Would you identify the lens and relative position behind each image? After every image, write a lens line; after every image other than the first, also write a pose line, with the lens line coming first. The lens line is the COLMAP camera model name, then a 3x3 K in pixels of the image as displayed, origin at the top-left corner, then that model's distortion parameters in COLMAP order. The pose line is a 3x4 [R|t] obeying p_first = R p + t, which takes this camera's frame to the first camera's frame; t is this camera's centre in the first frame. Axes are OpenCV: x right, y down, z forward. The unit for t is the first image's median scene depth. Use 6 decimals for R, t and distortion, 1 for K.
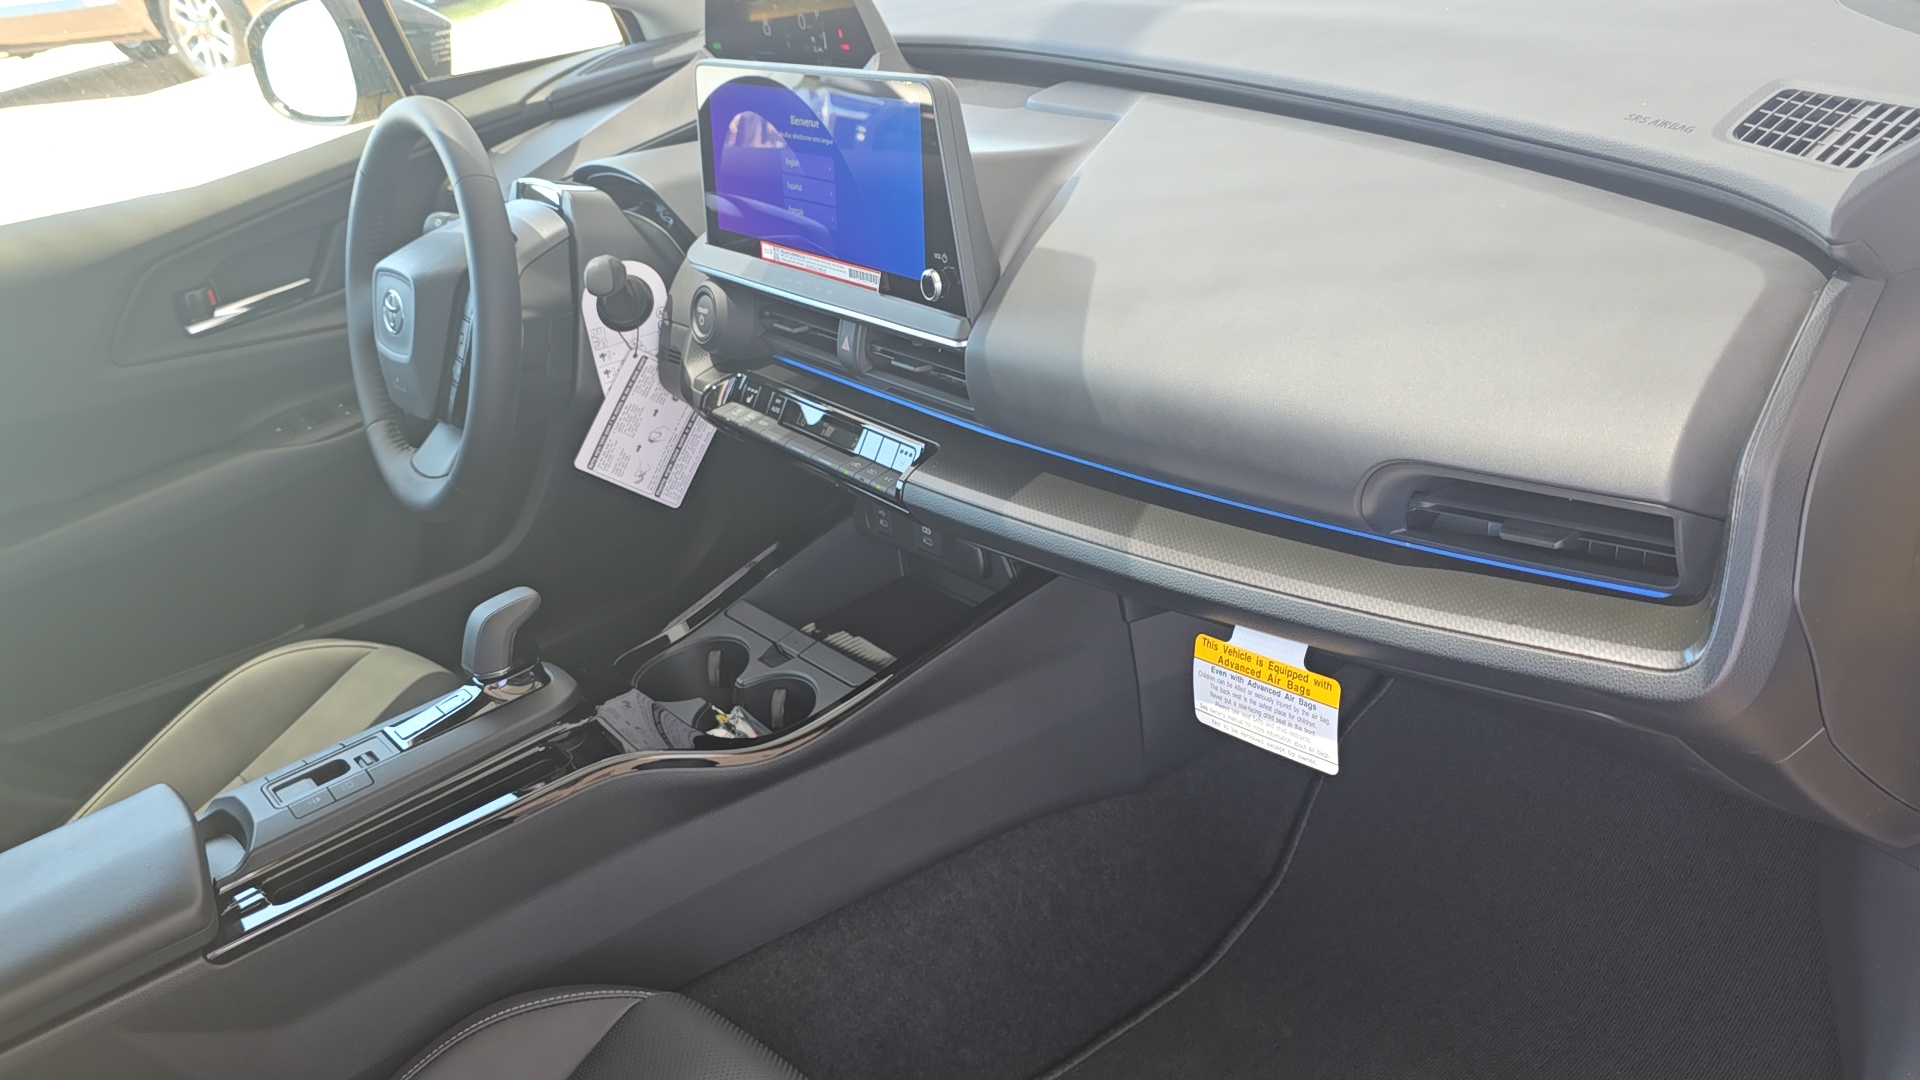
lens RADIAL K [[1591.2, 0, 991.4], [0, 1591.2, 544.3], [0, 0, 1]] dist [-0.025162, 0.005220]
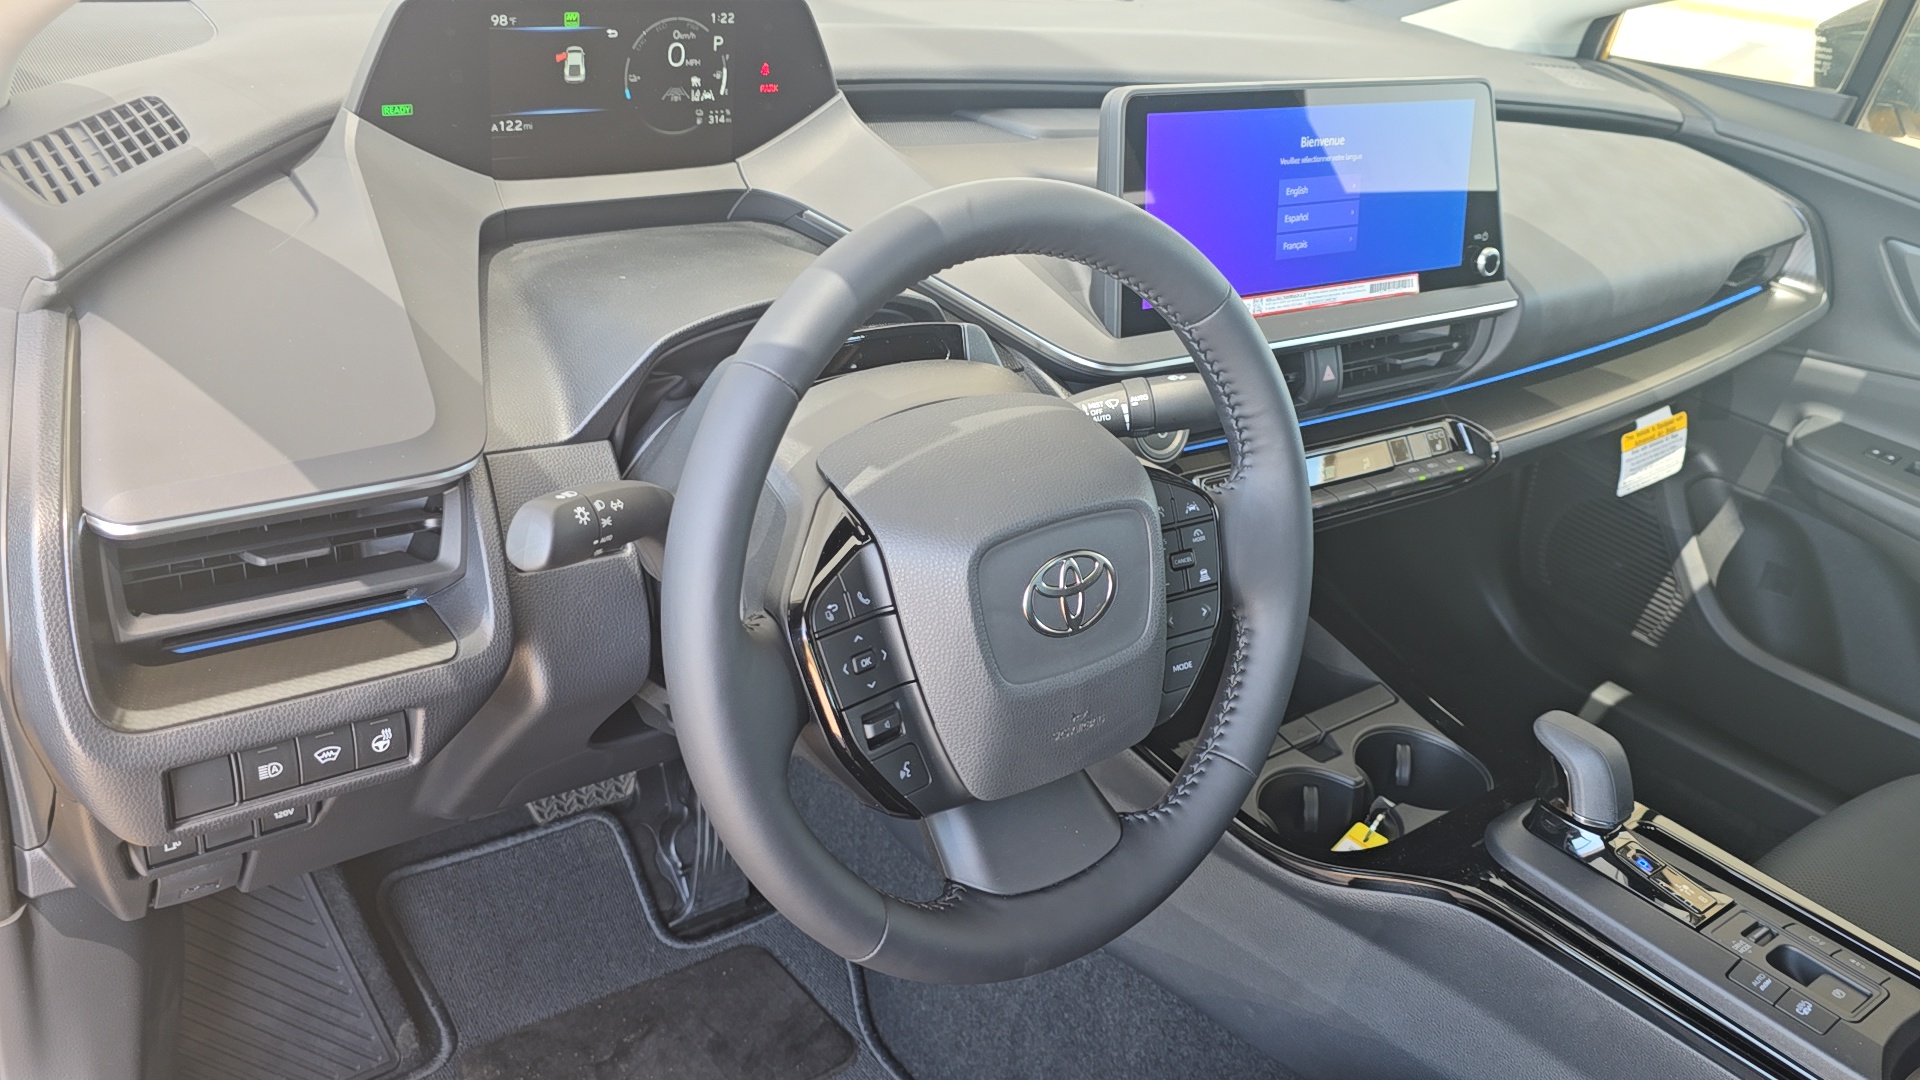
lens RADIAL K [[1591.2, 0, 991.4], [0, 1591.2, 544.3], [0, 0, 1]] dist [-0.025162, 0.005220]
pose [[-0.011087, -0.296564, 0.954948, -1.039390], [0.346356, 0.894749, 0.281890, -0.377800], [-0.938038, 0.333877, 0.092797, 1.159148]]
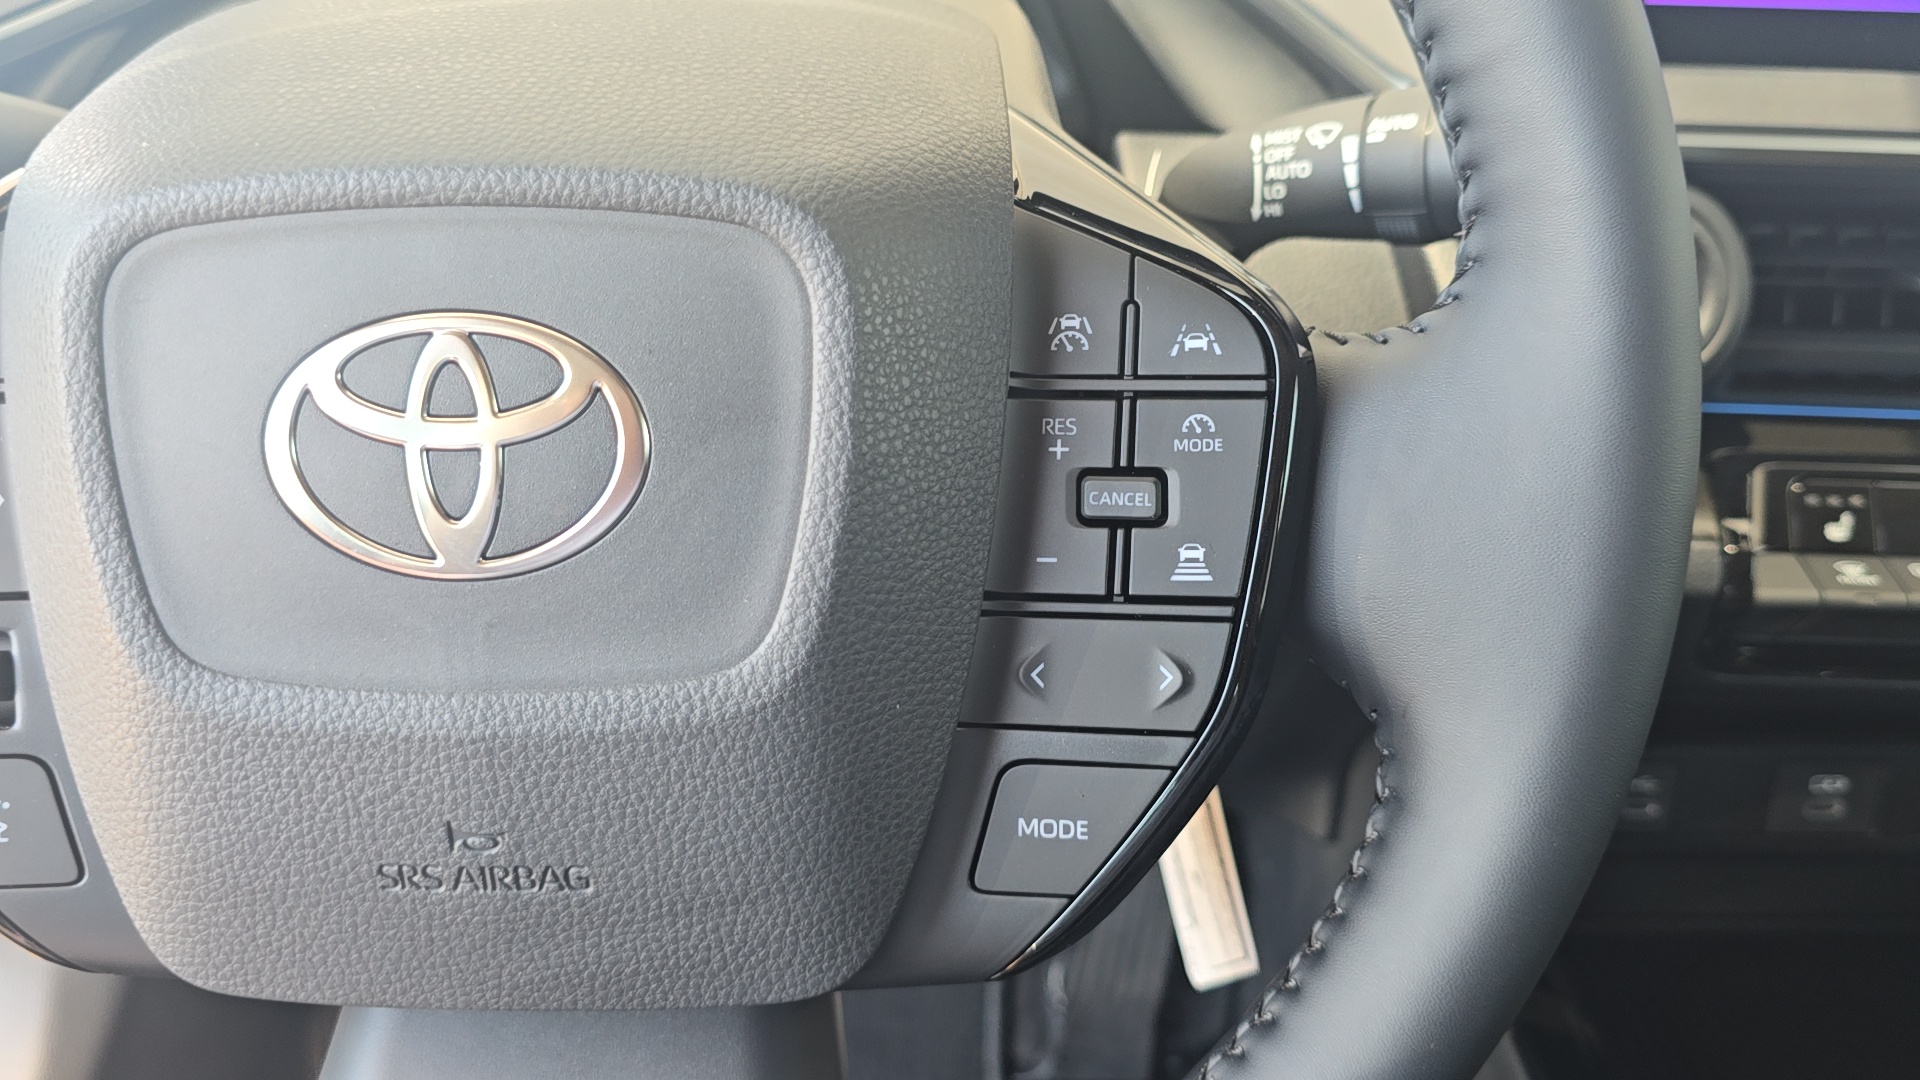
lens RADIAL K [[1591.2, 0, 991.4], [0, 1591.2, 544.3], [0, 0, 1]] dist [-0.025162, 0.005220]
pose [[0.633261, -0.177211, 0.753377, -0.563522], [0.237551, 0.970951, 0.028713, -0.154696], [-0.736580, 0.160782, 0.656962, 1.020294]]
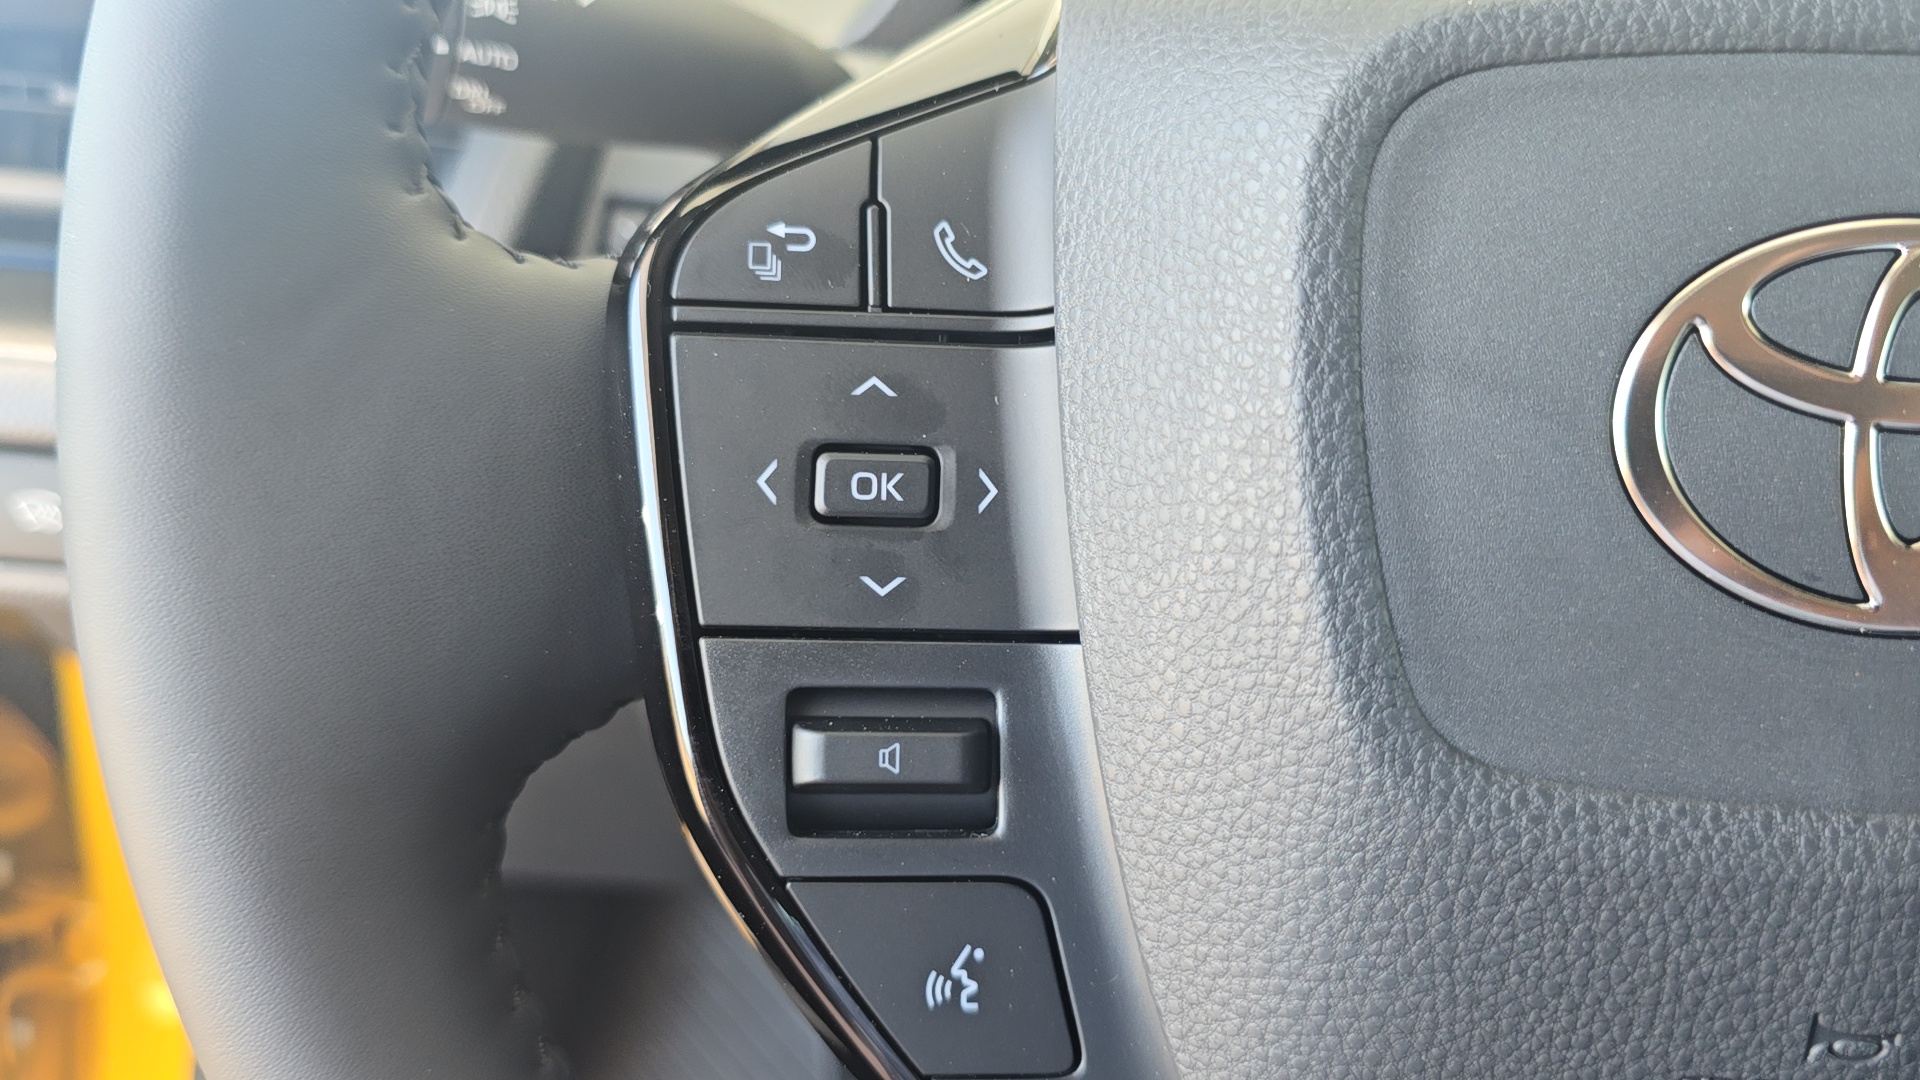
lens RADIAL K [[1591.2, 0, 991.4], [0, 1591.2, 544.3], [0, 0, 1]] dist [-0.025162, 0.005220]
pose [[0.618428, -0.107770, 0.778416, -0.598771], [0.196309, 0.980333, -0.020236, -0.179098], [-0.760927, 0.165325, 0.627422, 1.172878]]
